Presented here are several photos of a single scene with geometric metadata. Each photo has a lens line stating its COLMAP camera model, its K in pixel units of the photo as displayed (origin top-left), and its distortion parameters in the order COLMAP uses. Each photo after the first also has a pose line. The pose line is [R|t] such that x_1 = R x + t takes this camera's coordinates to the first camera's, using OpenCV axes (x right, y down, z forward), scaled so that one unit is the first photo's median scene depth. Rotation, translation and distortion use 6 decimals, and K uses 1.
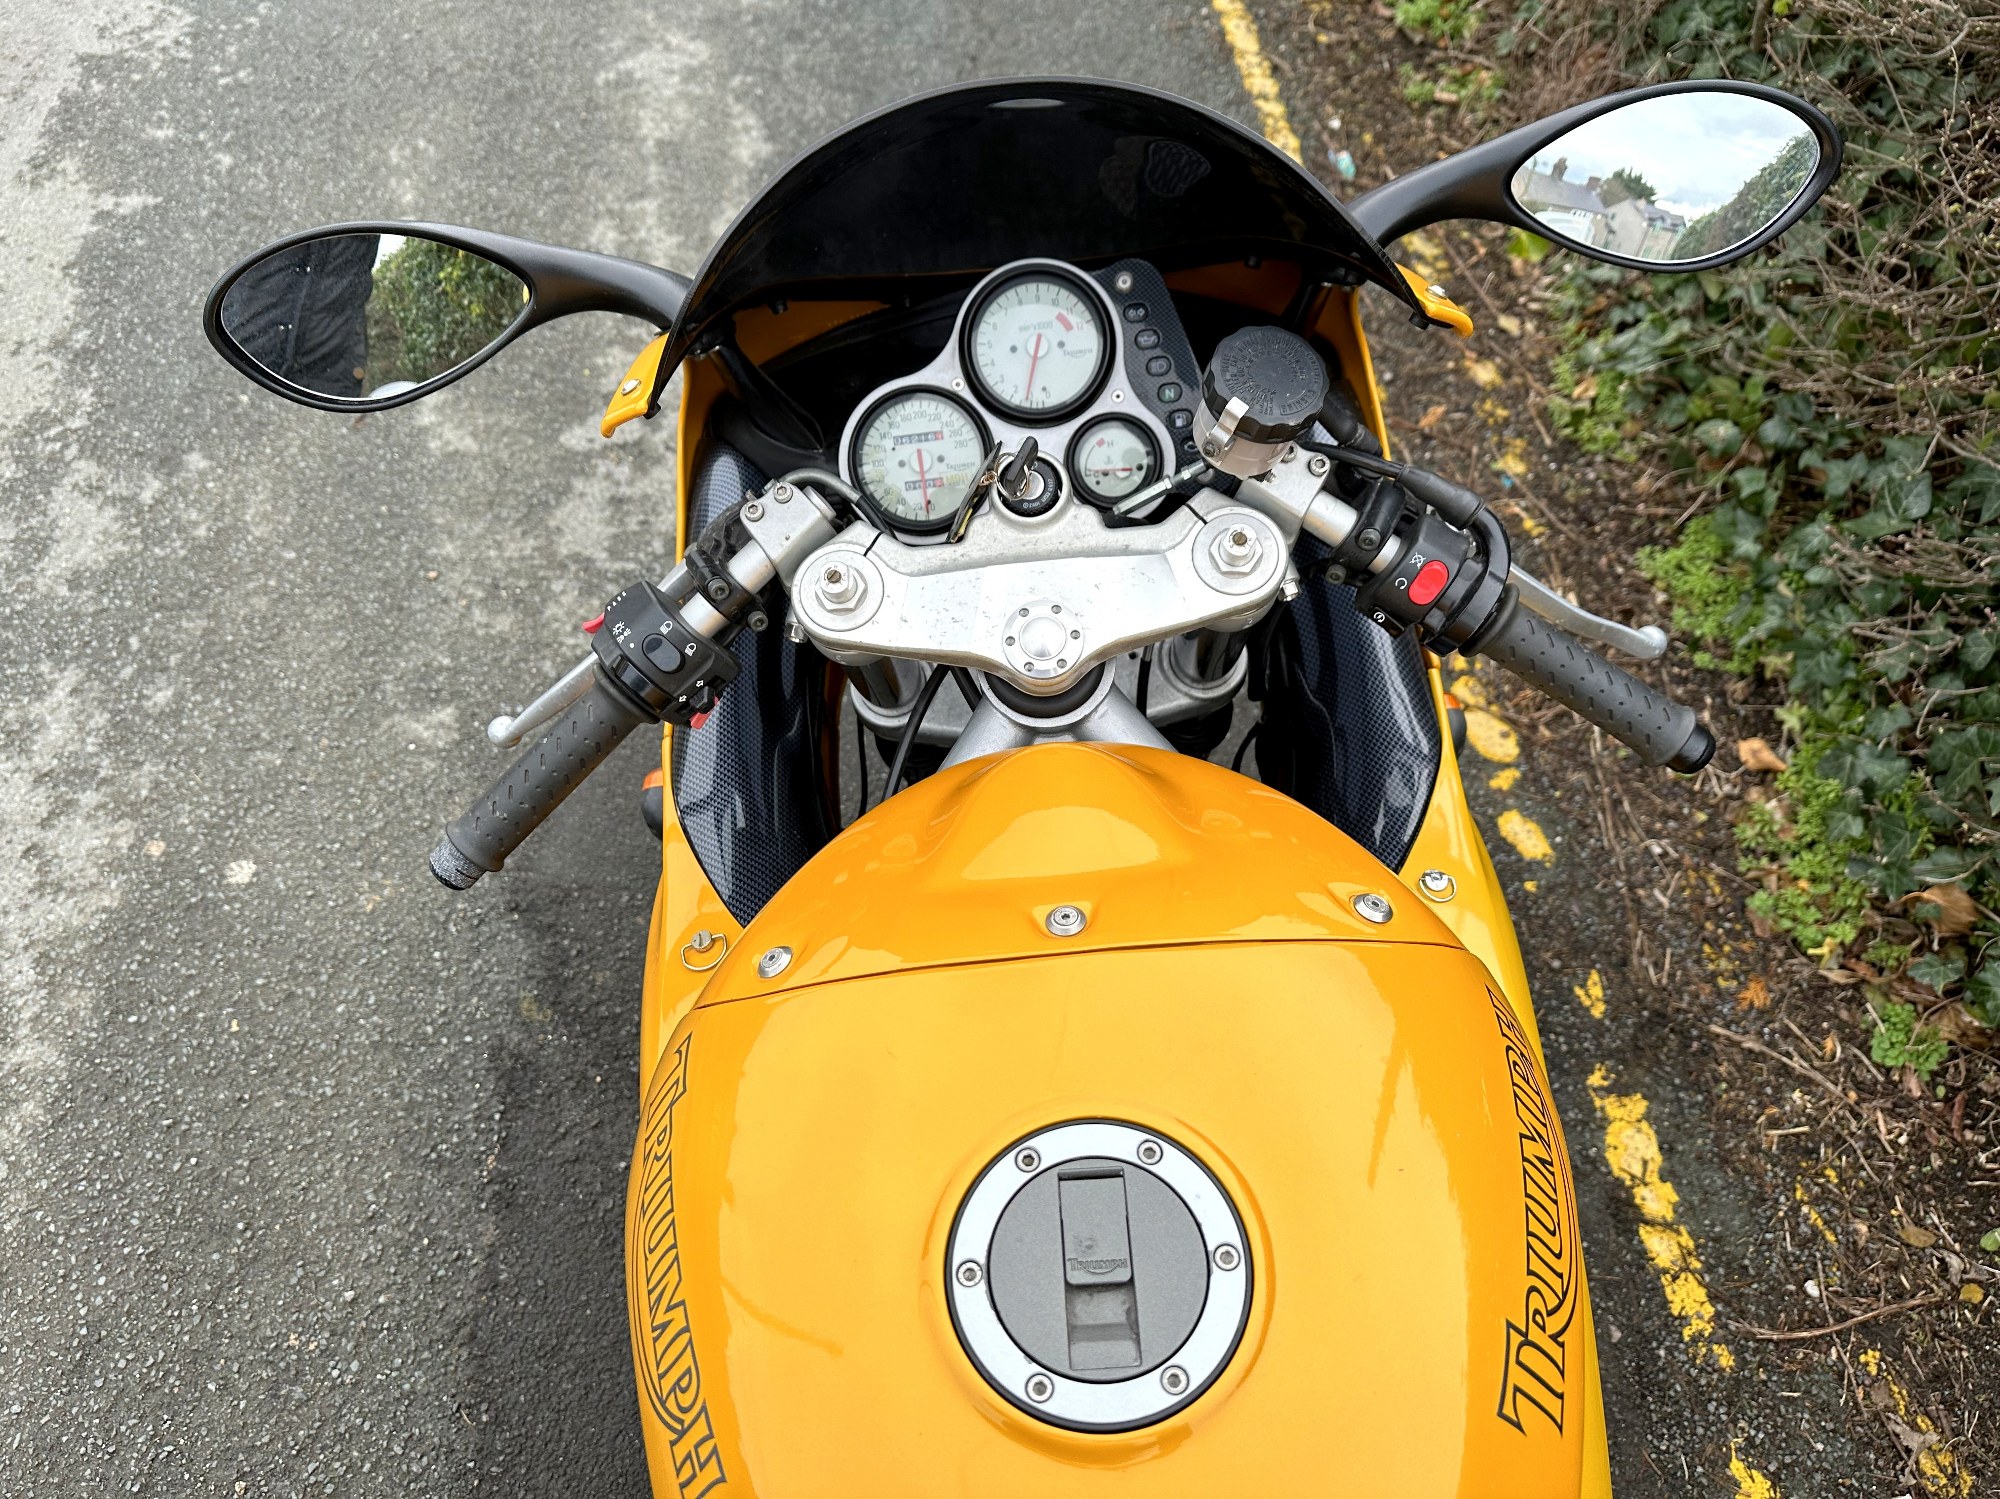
lens RADIAL K [[1430.9, 0, 1014.1], [0, 1430.9, 707.4], [0, 0, 1]] dist [0.052330, -0.057140]
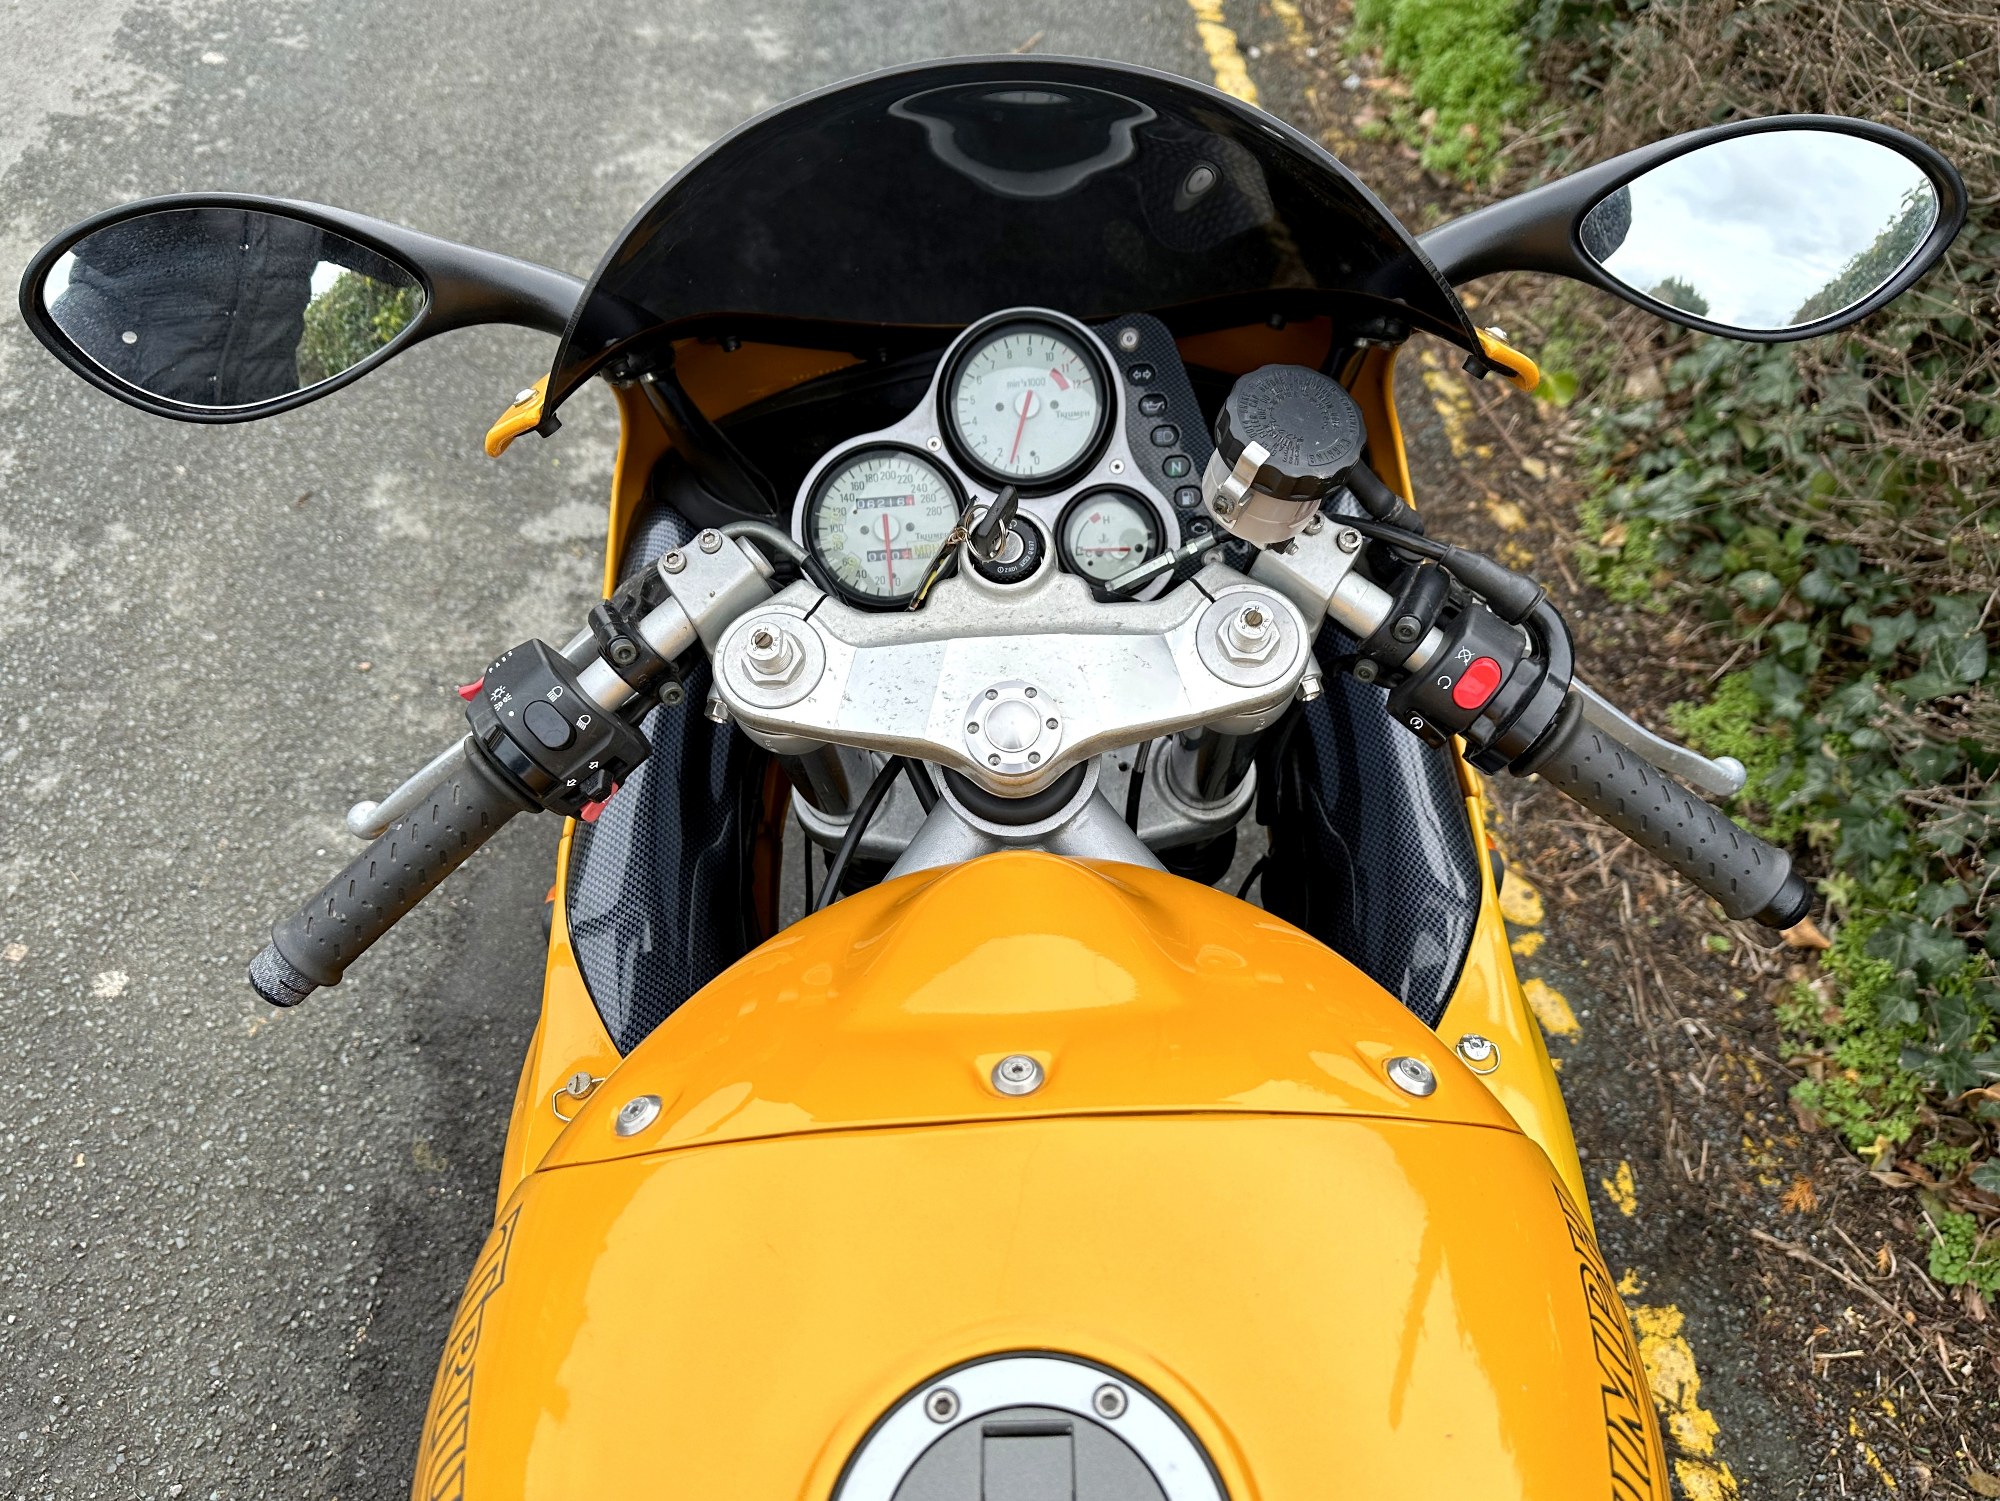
lens RADIAL K [[1466.7, 0, 1035.6], [0, 1466.7, 736.5], [0, 0, 1]] dist [0.030984, -0.033397]
pose [[0.998781, 0.046793, 0.015701, 0.009129], [-0.045335, 0.995517, -0.083005, 0.011859], [-0.019514, 0.082192, 0.996425, 0.071777]]
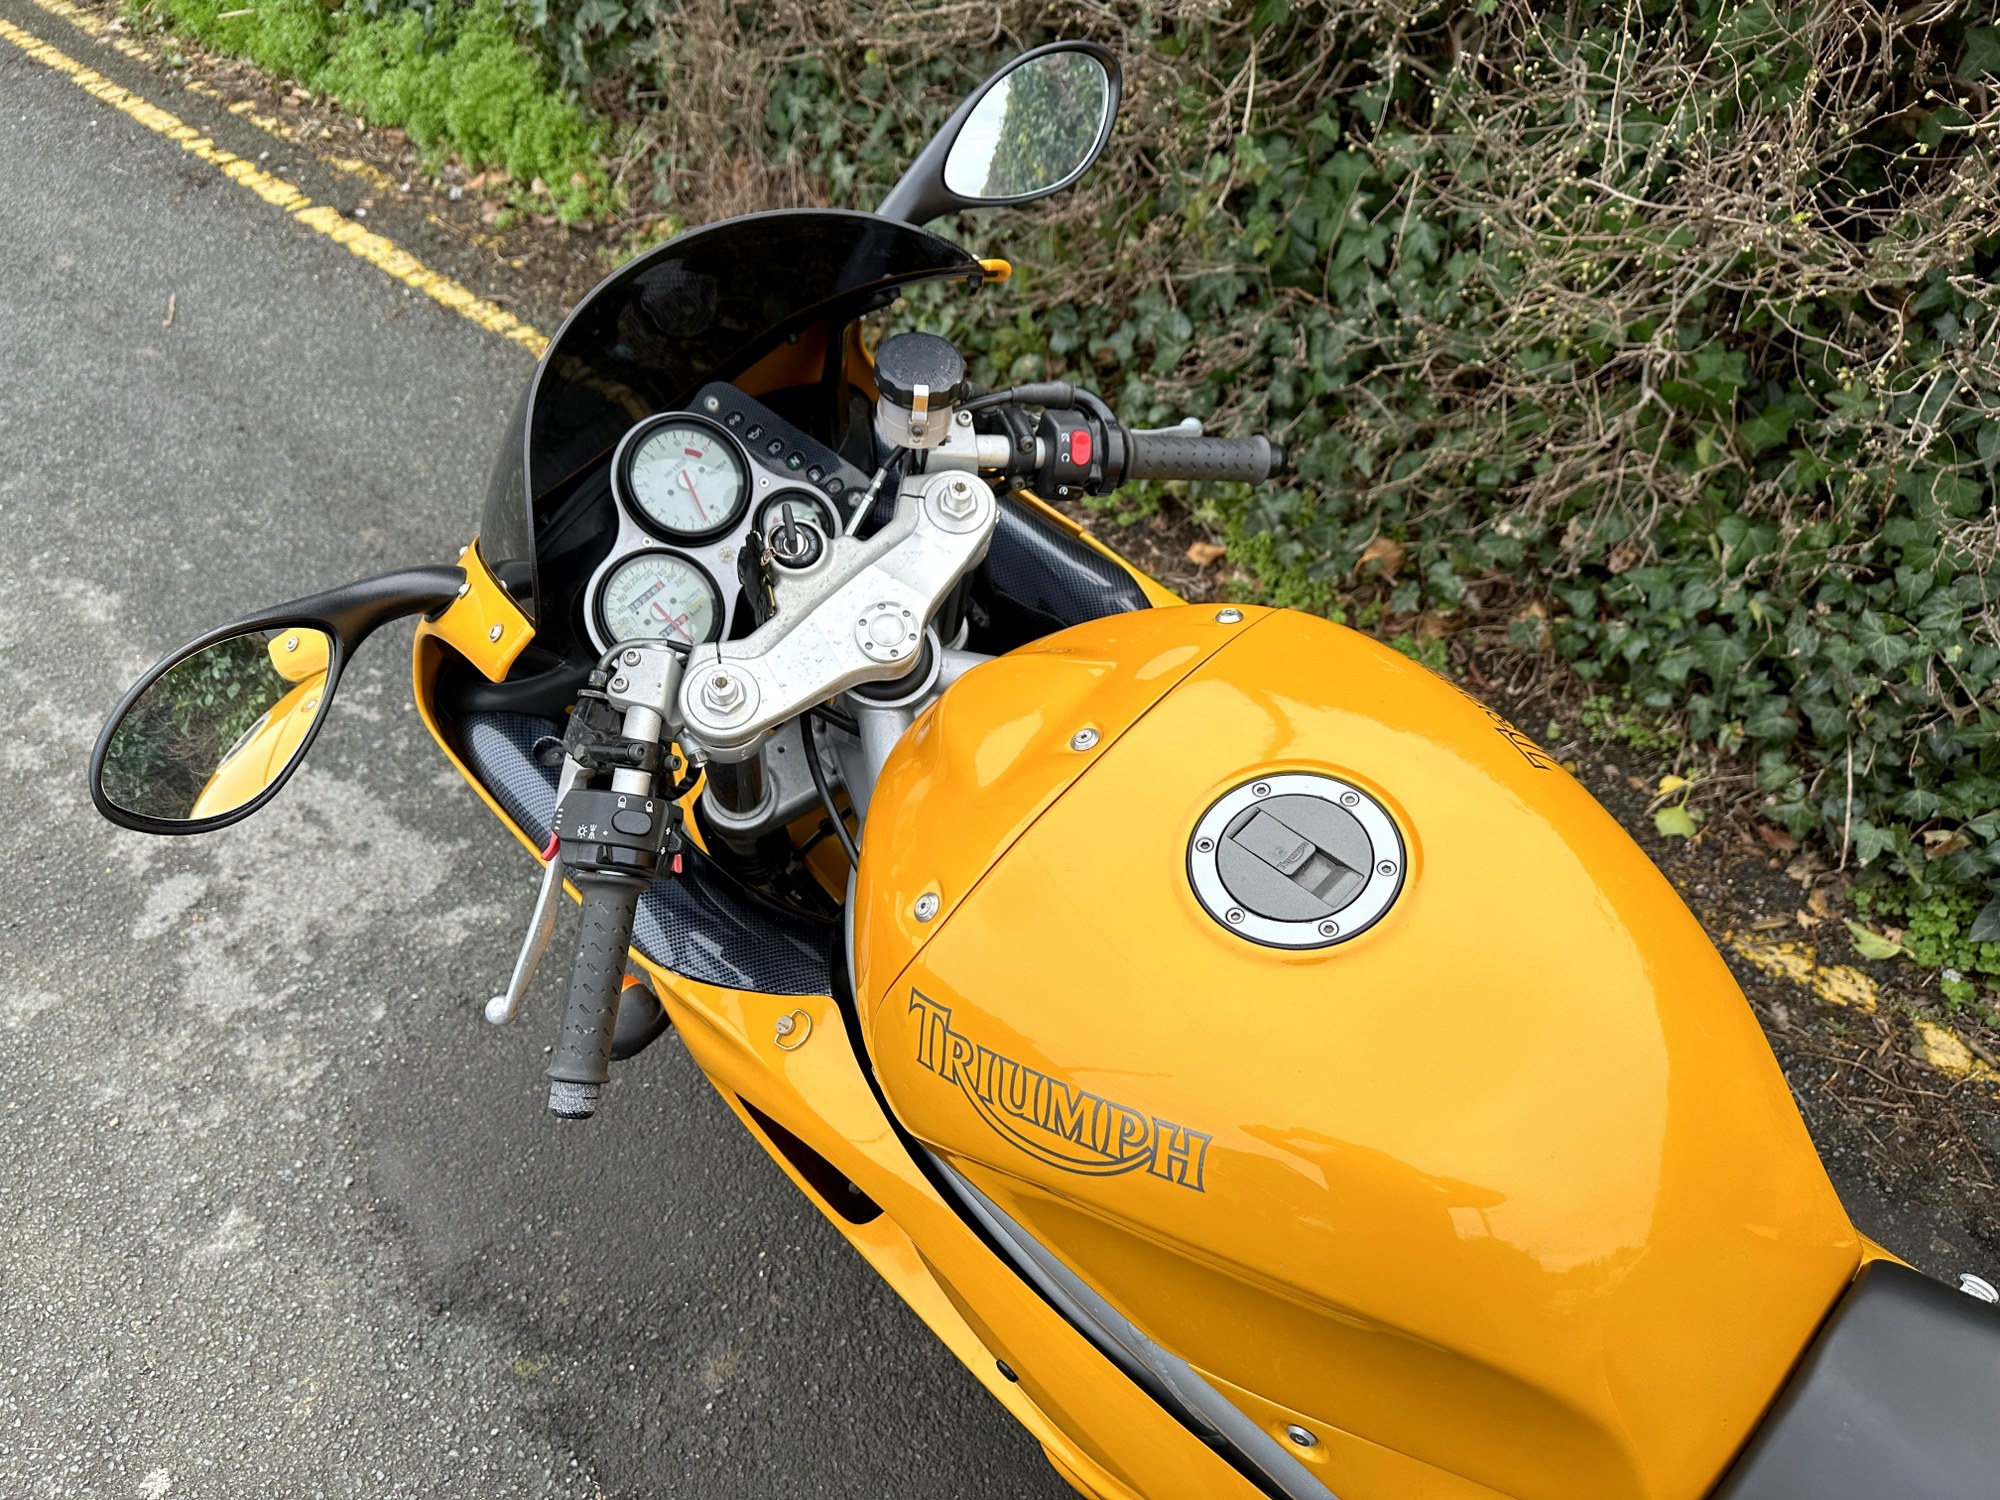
lens RADIAL K [[1413.6, 0, 956.3], [0, 1413.6, 740.8], [0, 0, 1]] dist [0.081050, -0.117043]
pose [[0.755431, -0.560619, 0.339161, -0.183867], [0.592703, 0.805345, 0.011045, 0.024159], [-0.279334, 0.192678, 0.940663, -0.077627]]
